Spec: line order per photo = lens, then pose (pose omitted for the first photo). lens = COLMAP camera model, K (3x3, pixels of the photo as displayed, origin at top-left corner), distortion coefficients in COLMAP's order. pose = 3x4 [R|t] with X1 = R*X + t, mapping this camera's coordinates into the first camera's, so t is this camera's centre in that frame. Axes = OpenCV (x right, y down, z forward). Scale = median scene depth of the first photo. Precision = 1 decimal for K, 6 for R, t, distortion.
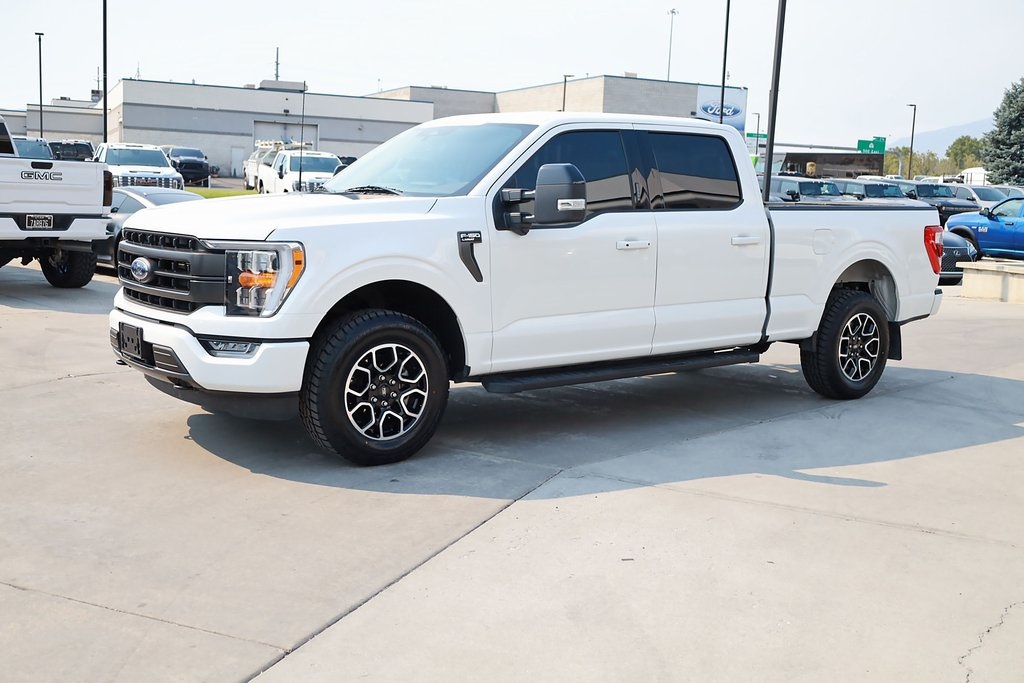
lens RADIAL K [[1150.5, 0, 511.3], [0, 1150.5, 341.2], [0, 0, 1]] dist [0.029792, 0.000000]
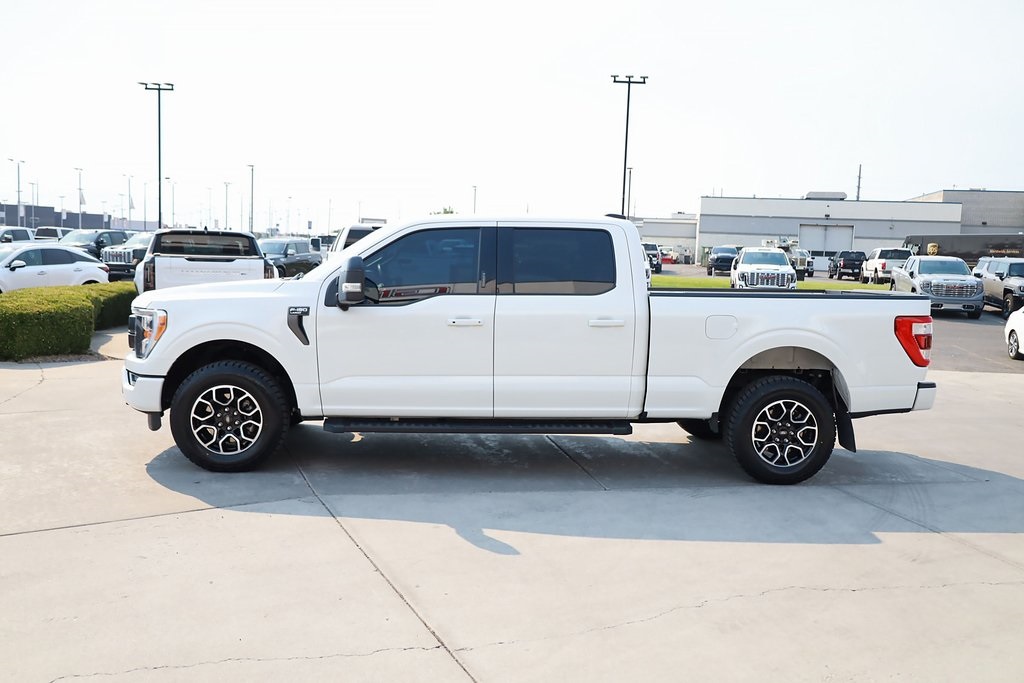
lens RADIAL K [[888.1, 0, 514.8], [0, 888.1, 337.7], [0, 0, 1]] dist [-0.012544, 0.000376]
pose [[0.808153, 0.043021, -0.587399, 0.638684], [-0.080418, 0.996048, -0.037690, -0.034072], [0.583456, 0.077697, 0.808420, 0.261431]]
